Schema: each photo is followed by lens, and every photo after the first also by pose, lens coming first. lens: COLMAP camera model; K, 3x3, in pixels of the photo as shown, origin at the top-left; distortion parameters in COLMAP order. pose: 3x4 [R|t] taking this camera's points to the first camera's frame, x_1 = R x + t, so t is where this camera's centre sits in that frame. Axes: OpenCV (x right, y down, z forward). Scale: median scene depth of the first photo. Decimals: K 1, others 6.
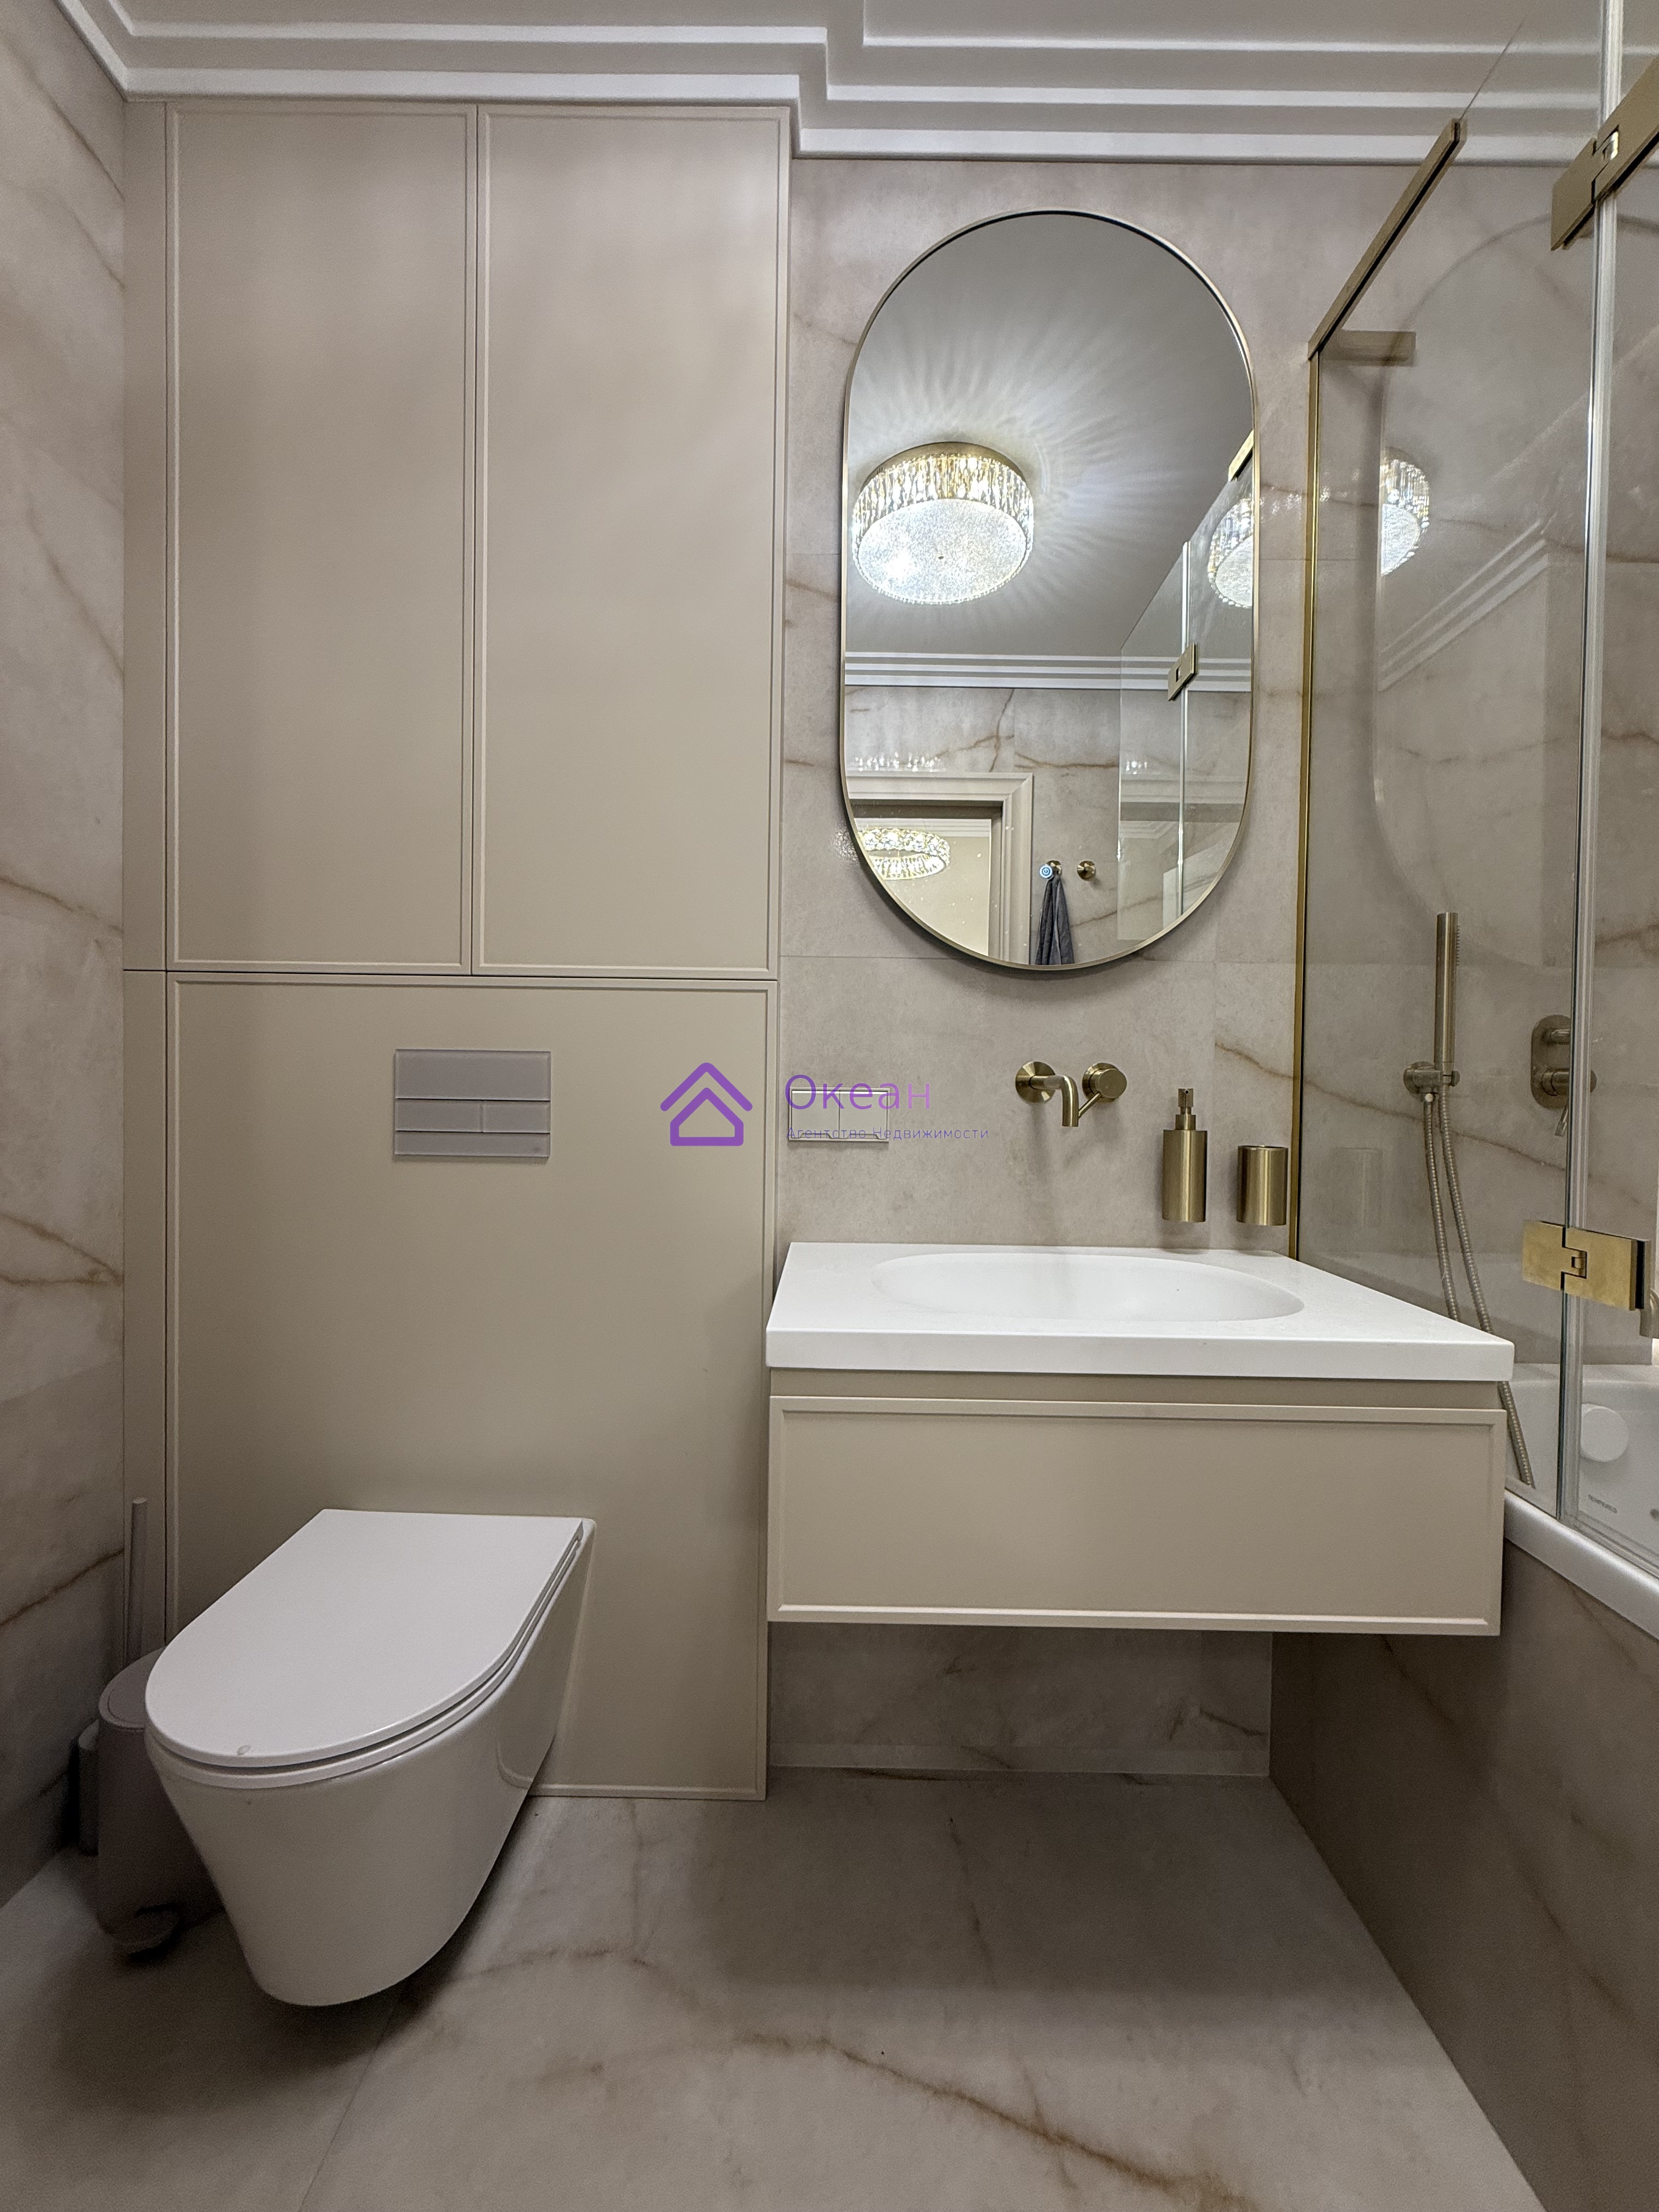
lens RADIAL K [[878.5, 0, 832.0], [0, 878.5, 1101.5], [0, 0, 1]] dist [0.000478, -0.000136]
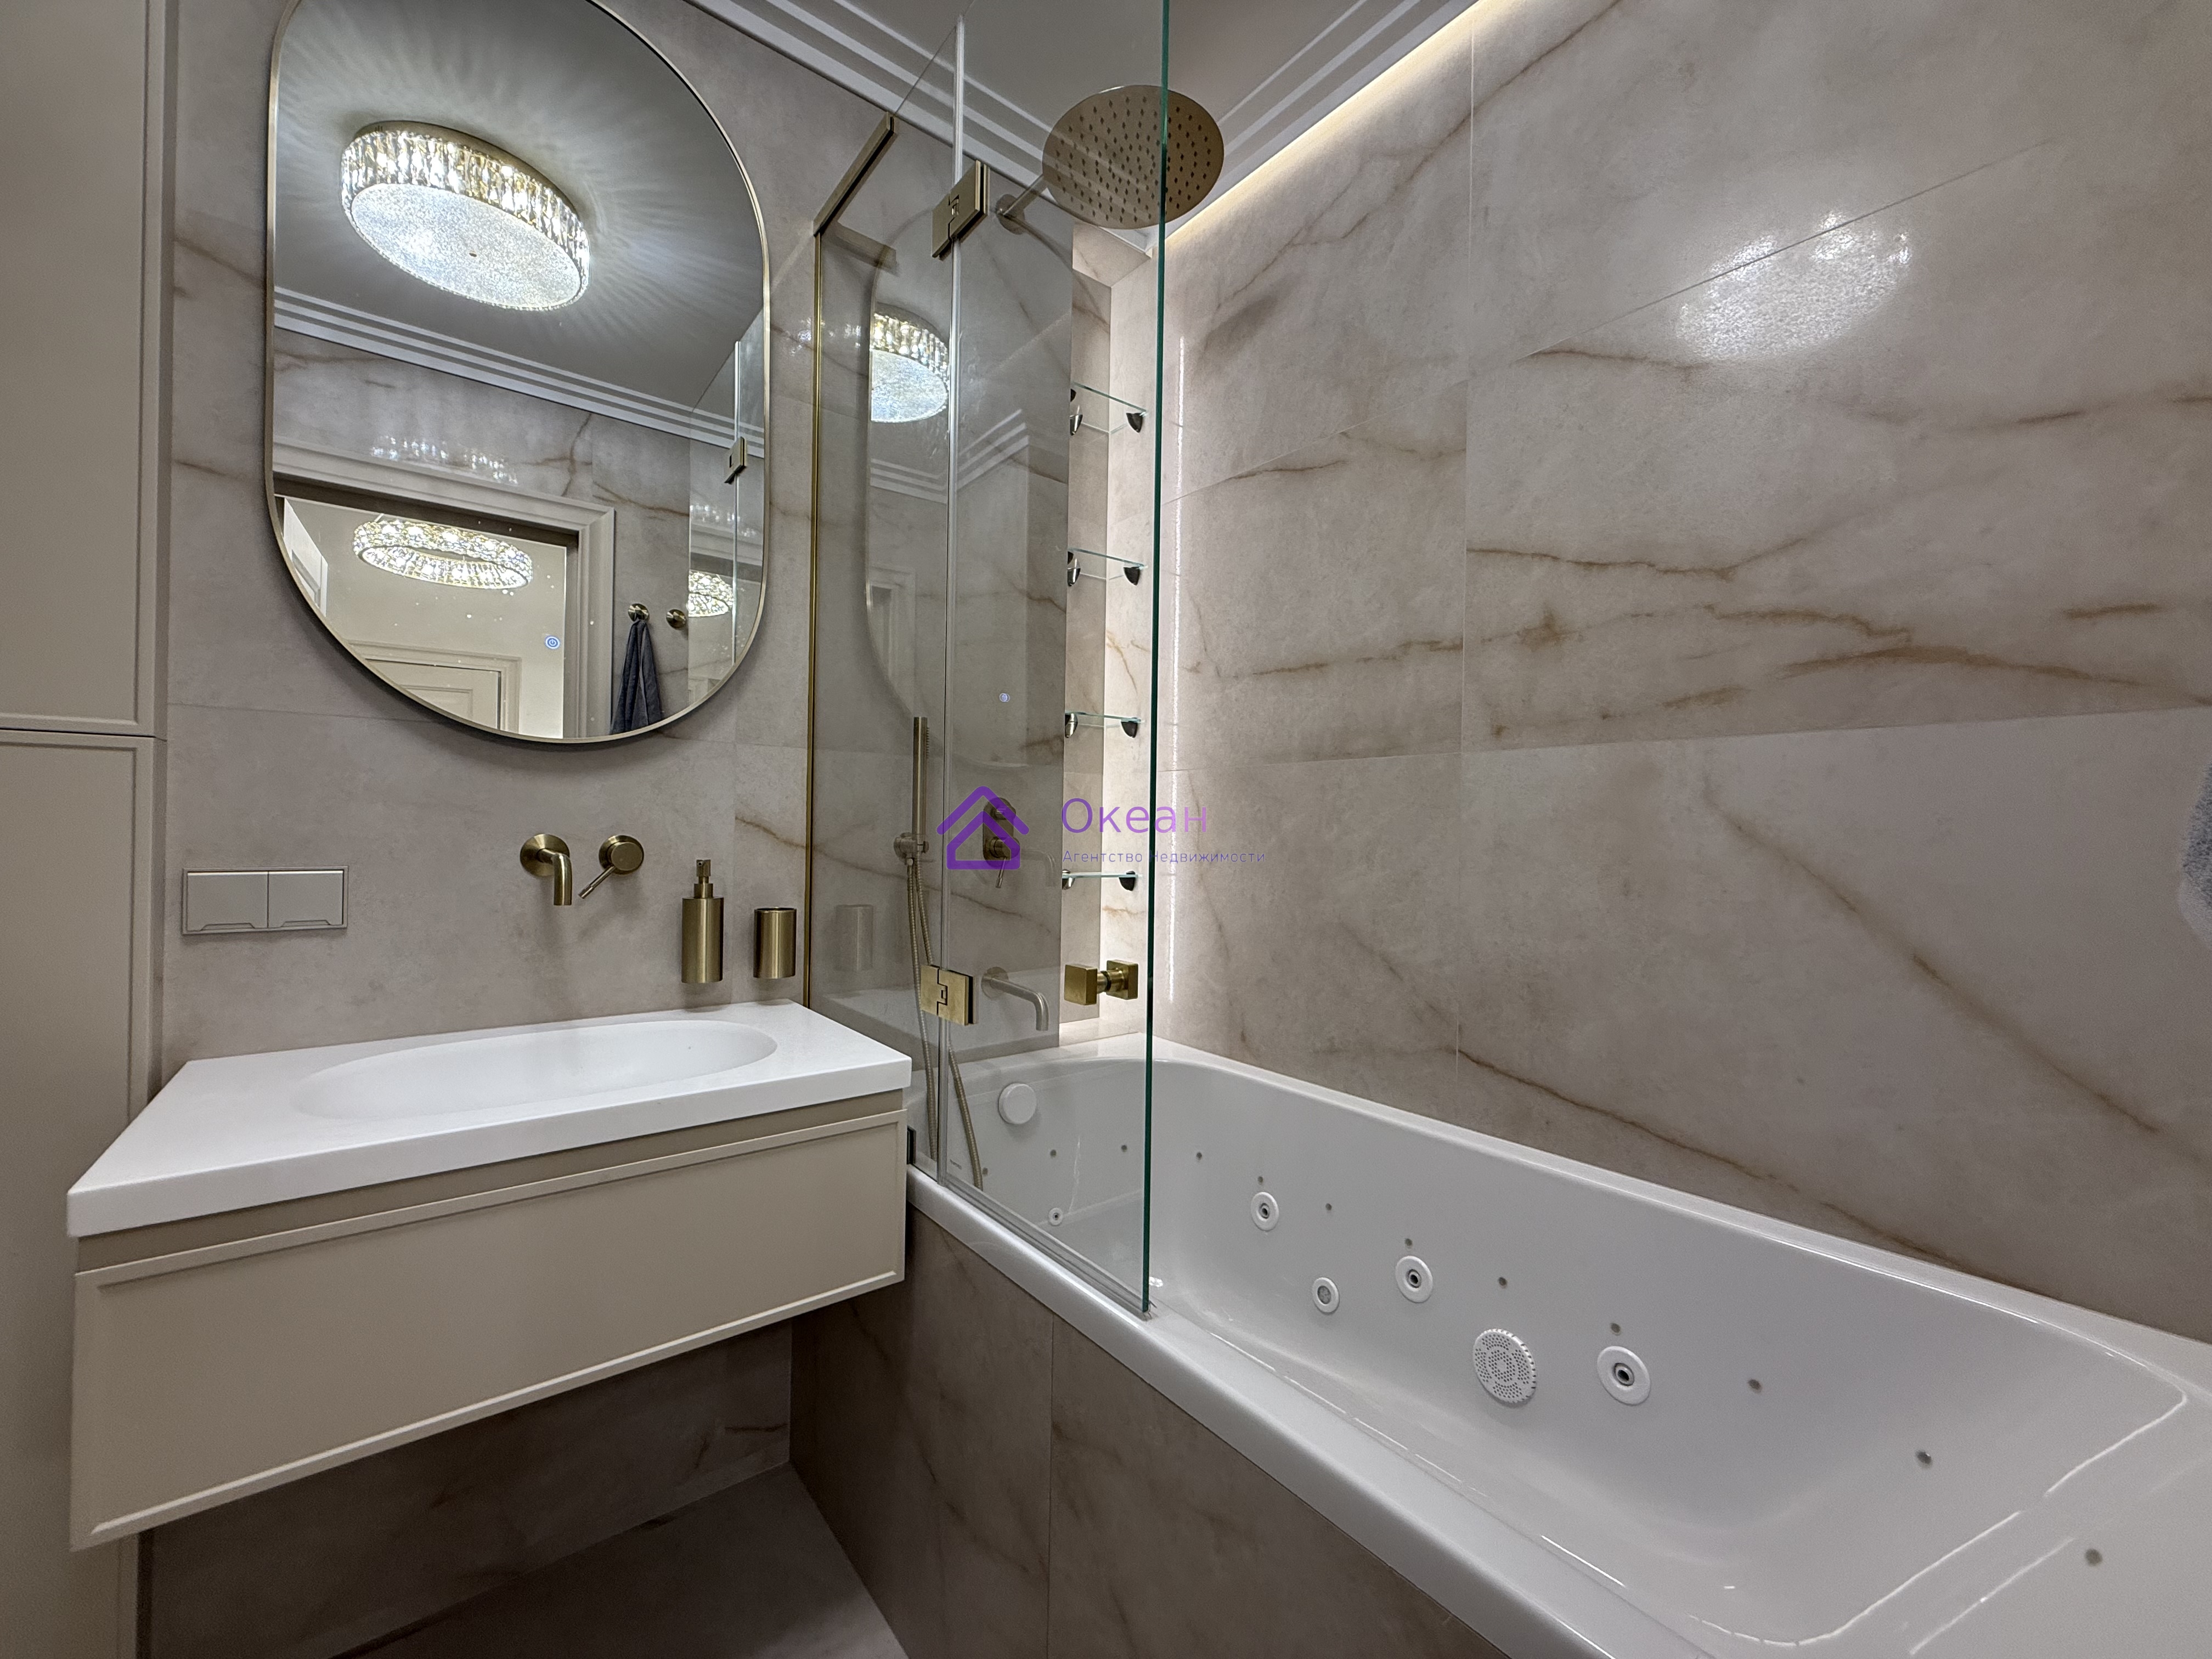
lens RADIAL K [[878.5, 0, 1099.1], [0, 878.5, 828.4], [0, 0, 1]] dist [0.000478, -0.000136]
pose [[0.784184, -0.001793, 0.620526, 0.113407], [0.006358, 0.999967, -0.005145, -0.044918], [-0.620496, 0.007980, 0.784169, -0.155258]]
